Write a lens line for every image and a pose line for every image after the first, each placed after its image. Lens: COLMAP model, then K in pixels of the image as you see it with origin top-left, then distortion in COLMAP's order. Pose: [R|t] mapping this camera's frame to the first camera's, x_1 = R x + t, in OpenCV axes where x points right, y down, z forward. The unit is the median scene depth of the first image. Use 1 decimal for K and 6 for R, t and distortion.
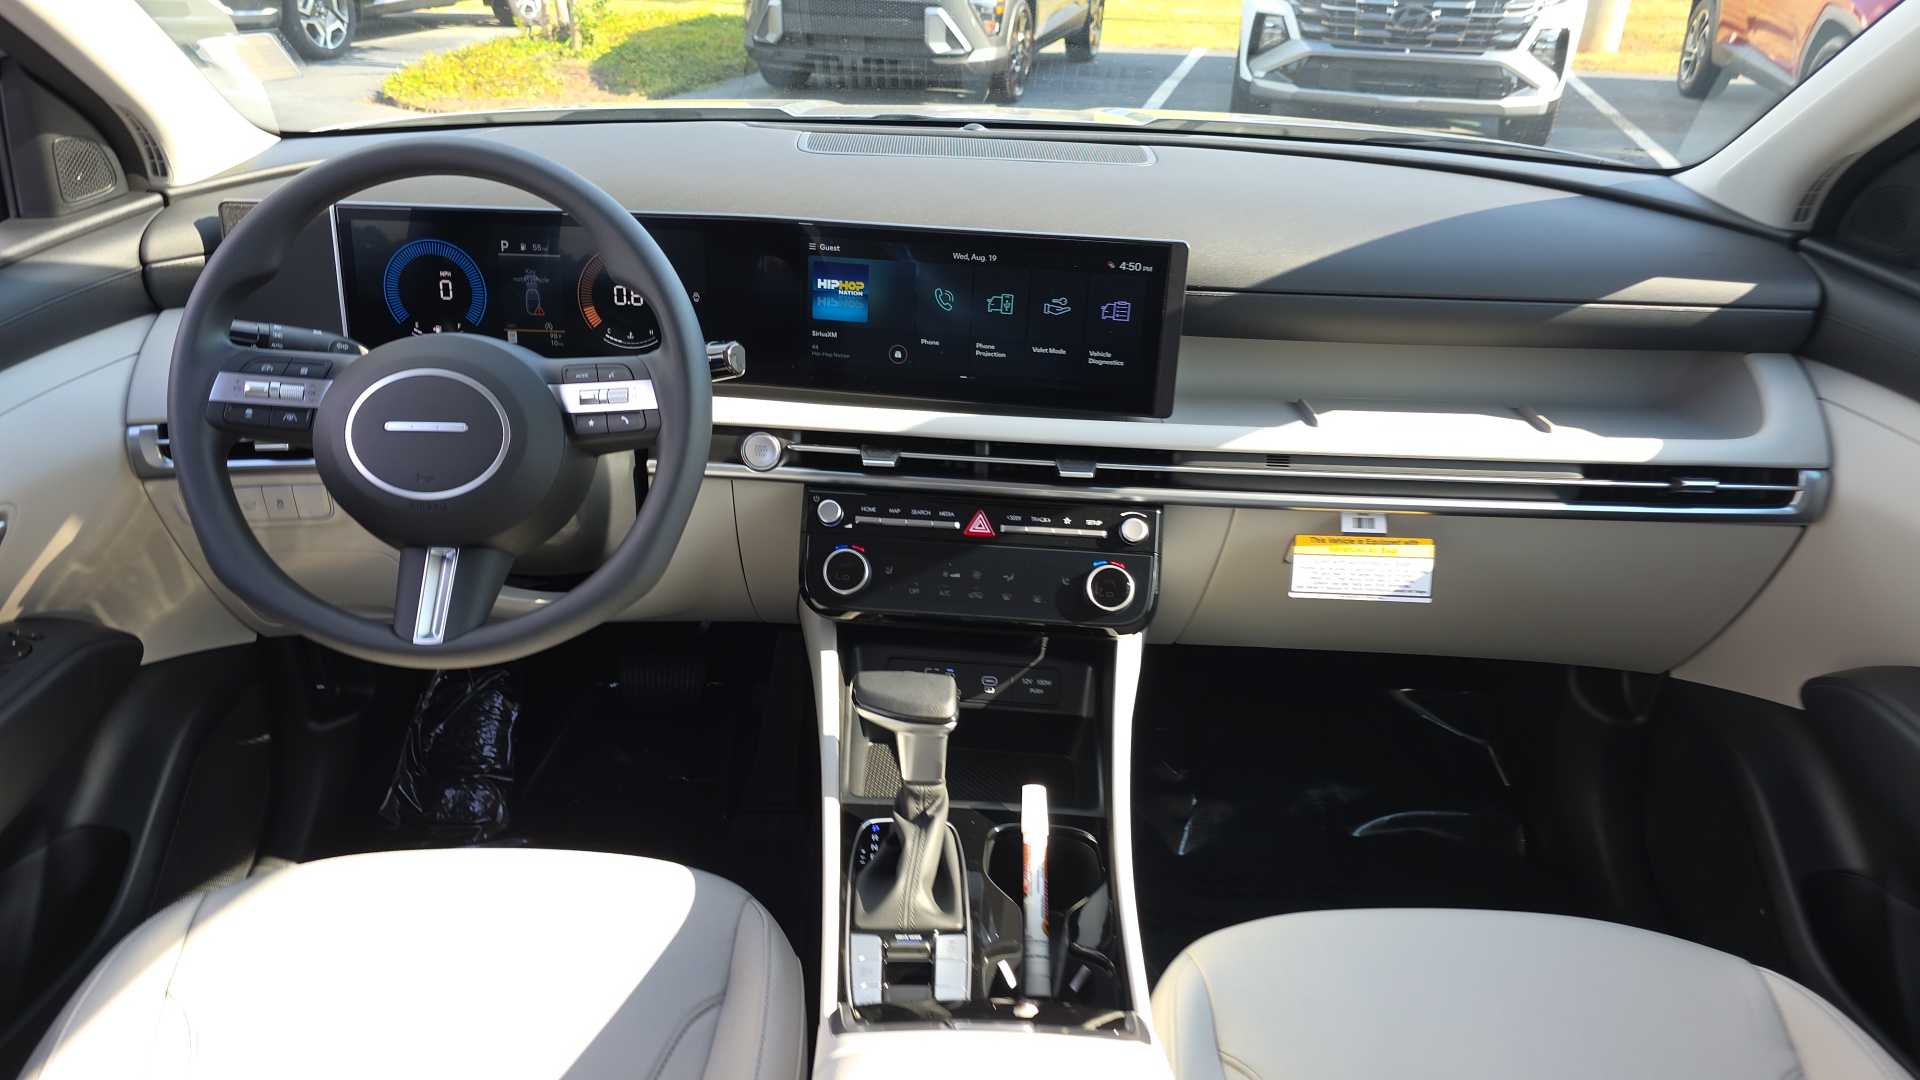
lens RADIAL K [[1315.7, 0, 919.7], [0, 1315.7, 545.0], [0, 0, 1]] dist [0.074679, -0.089234]
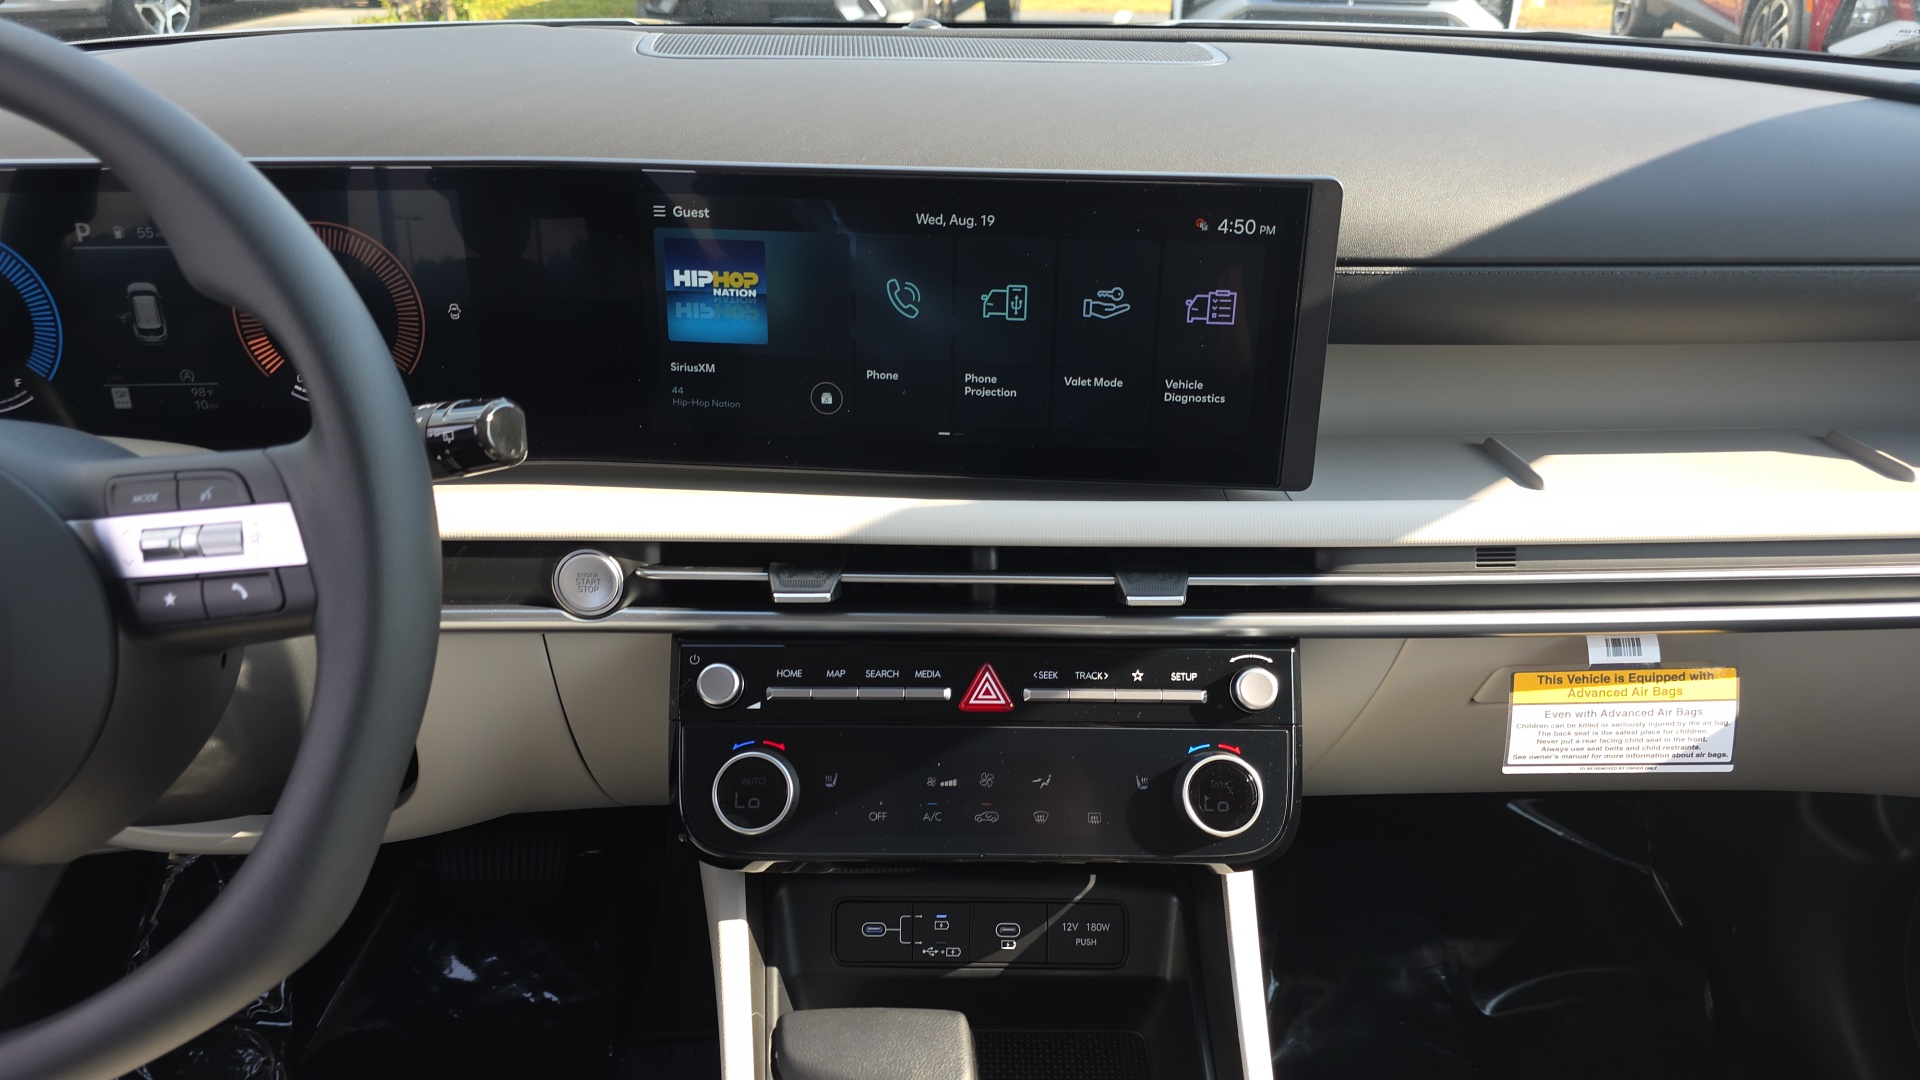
lens RADIAL K [[1347.0, 0, 956.8], [0, 1347.0, 592.5], [0, 0, 1]] dist [0.052107, -0.043286]
pose [[0.995860, -0.054640, 0.072646, -0.007326], [0.051854, 0.997865, 0.039705, -0.081411], [-0.074660, -0.035774, 0.996567, 0.413843]]
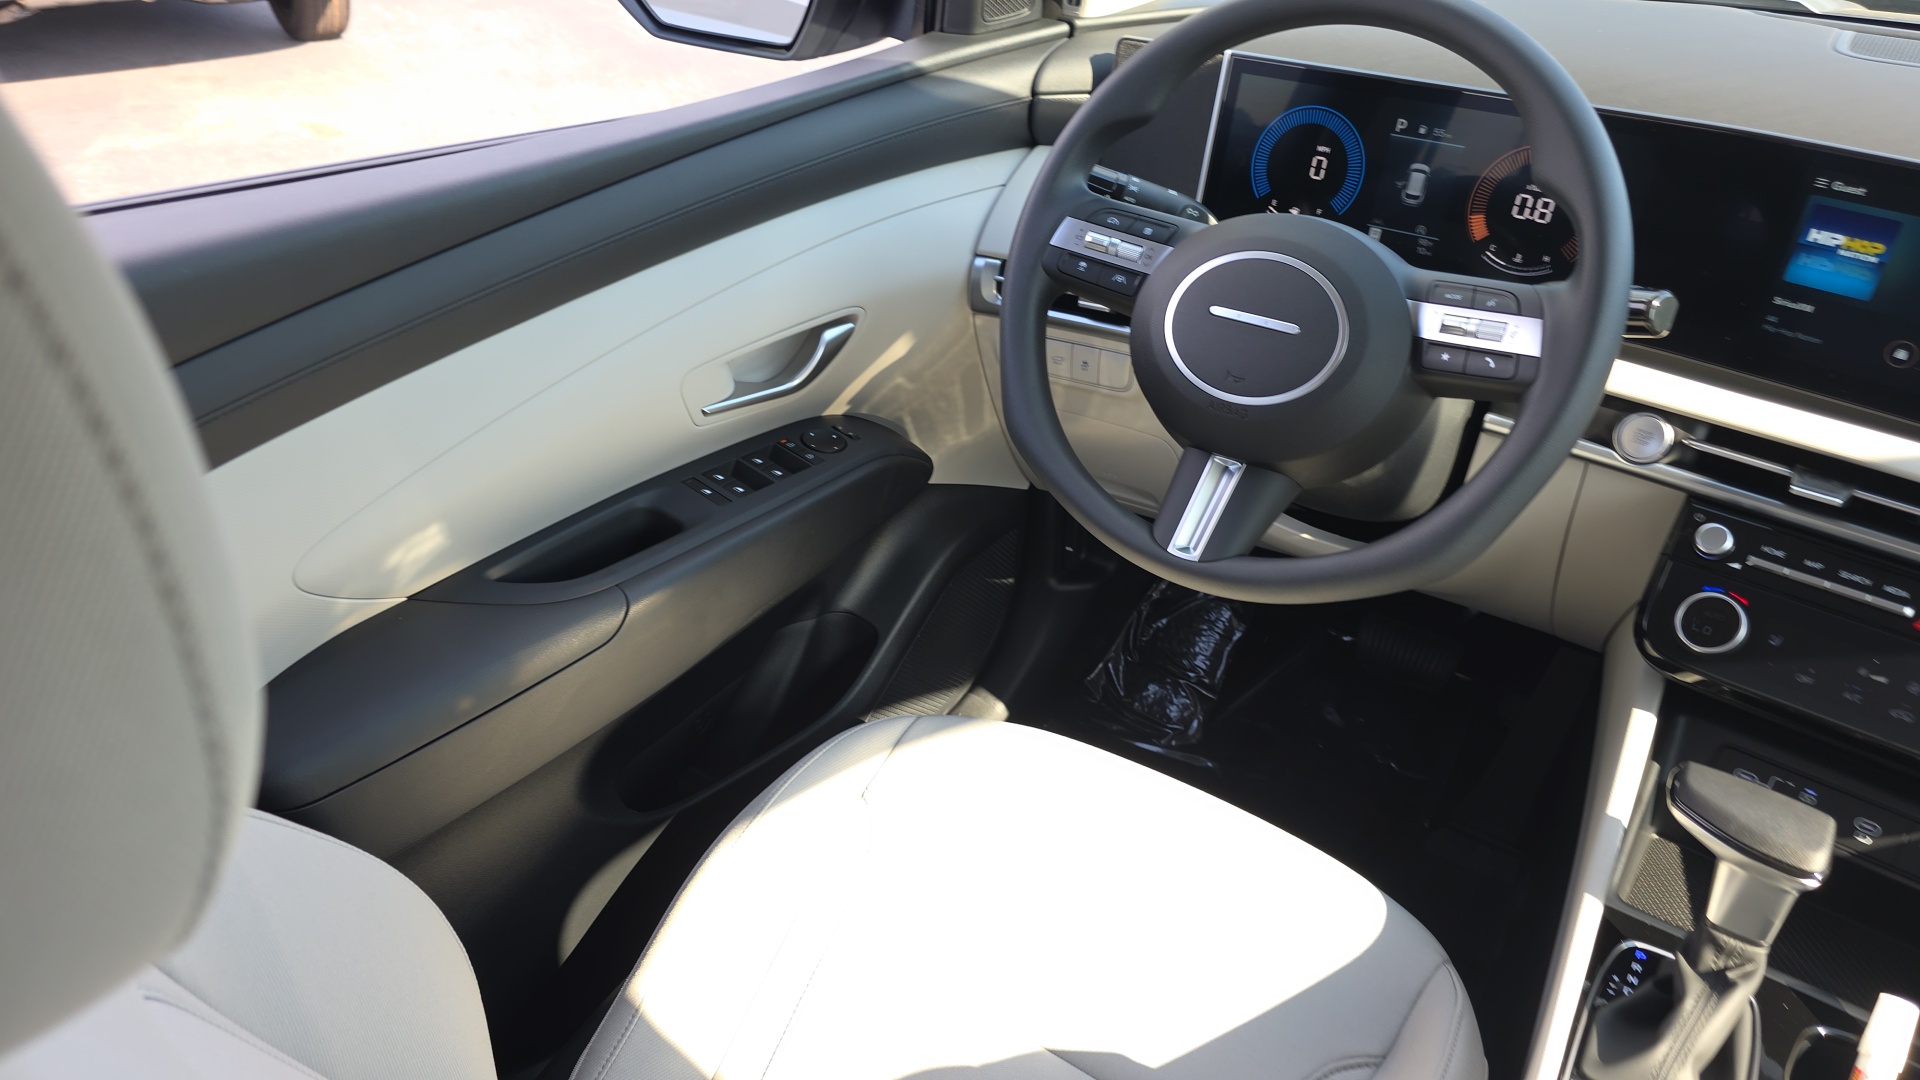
lens RADIAL K [[1316.2, 0, 940.7], [0, 1316.2, 583.0], [0, 0, 1]] dist [0.042729, -0.037058]
pose [[0.820958, 0.309036, -0.480130, -0.058547], [-0.261251, 0.950994, 0.165403, -0.011889], [0.507716, -0.010354, 0.861462, 0.122571]]
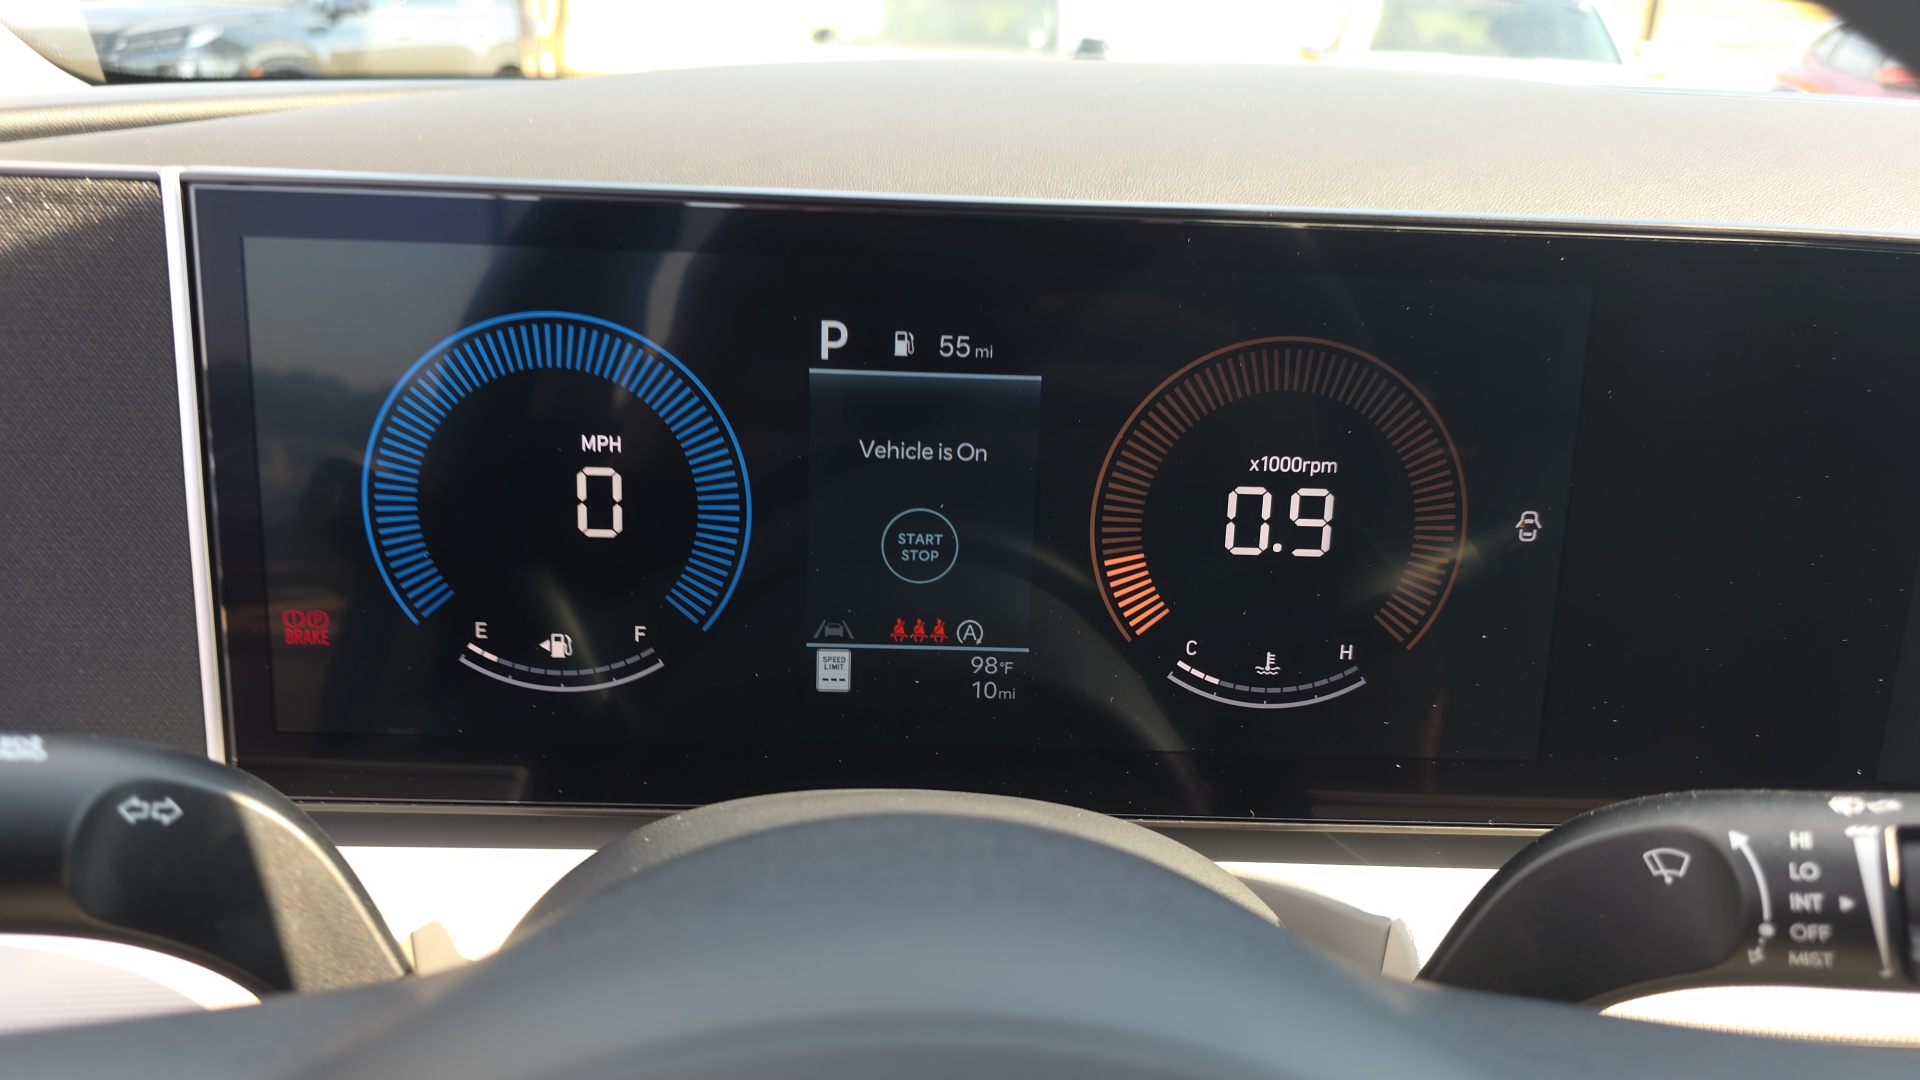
lens RADIAL K [[1416.8, 0, 960.0], [0, 1416.8, 540.0], [0, 0, 1]] dist [0.063180, 0.000296]
pose [[0.998581, -0.000010, 0.053263, -0.302451], [0.006225, 0.993169, -0.116514, -0.152354], [-0.052898, 0.116681, 0.991760, 0.721689]]
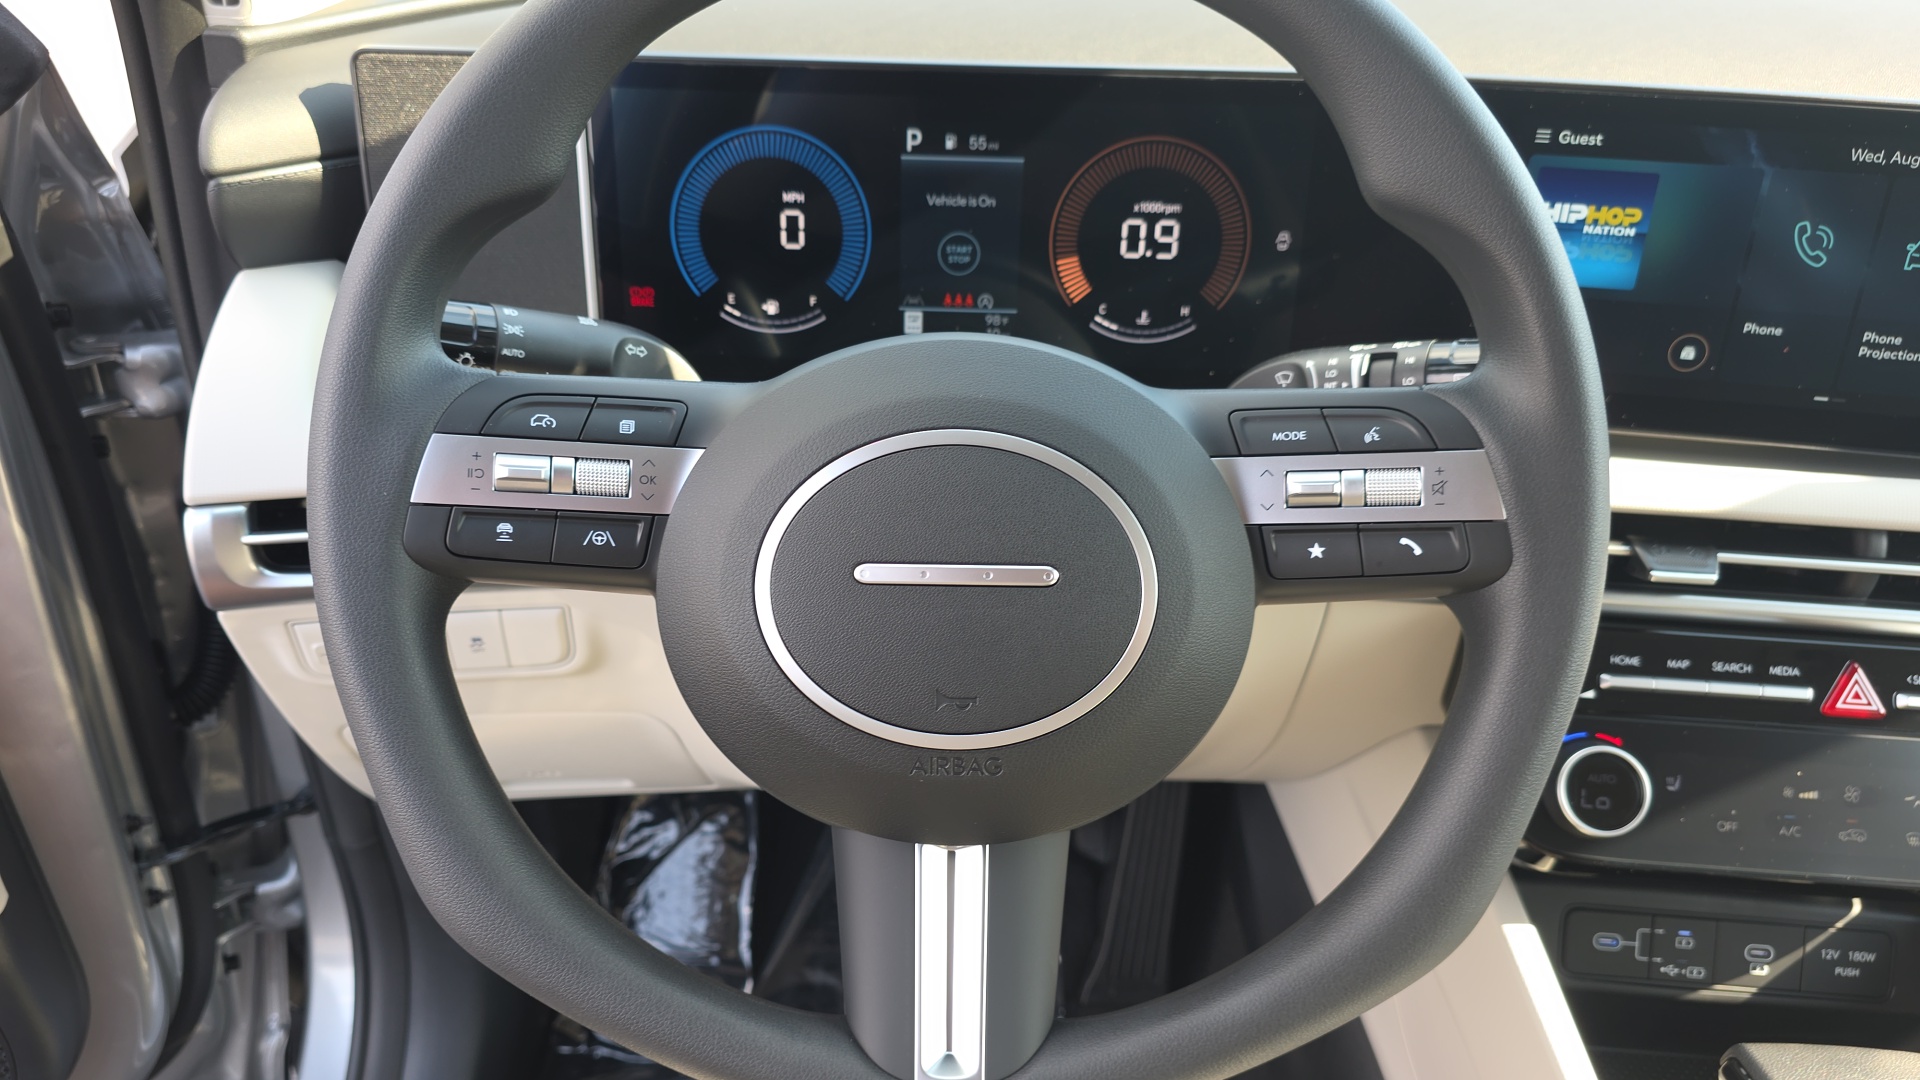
lens RADIAL K [[1344.1, 0, 935.0], [0, 1344.1, 571.7], [0, 0, 1]] dist [0.047674, -0.064396]
pose [[0.999989, -0.000921, 0.004495, -0.307044], [0.000661, 0.998338, 0.057633, -0.091447], [-0.004541, -0.057629, 0.998328, 0.479448]]
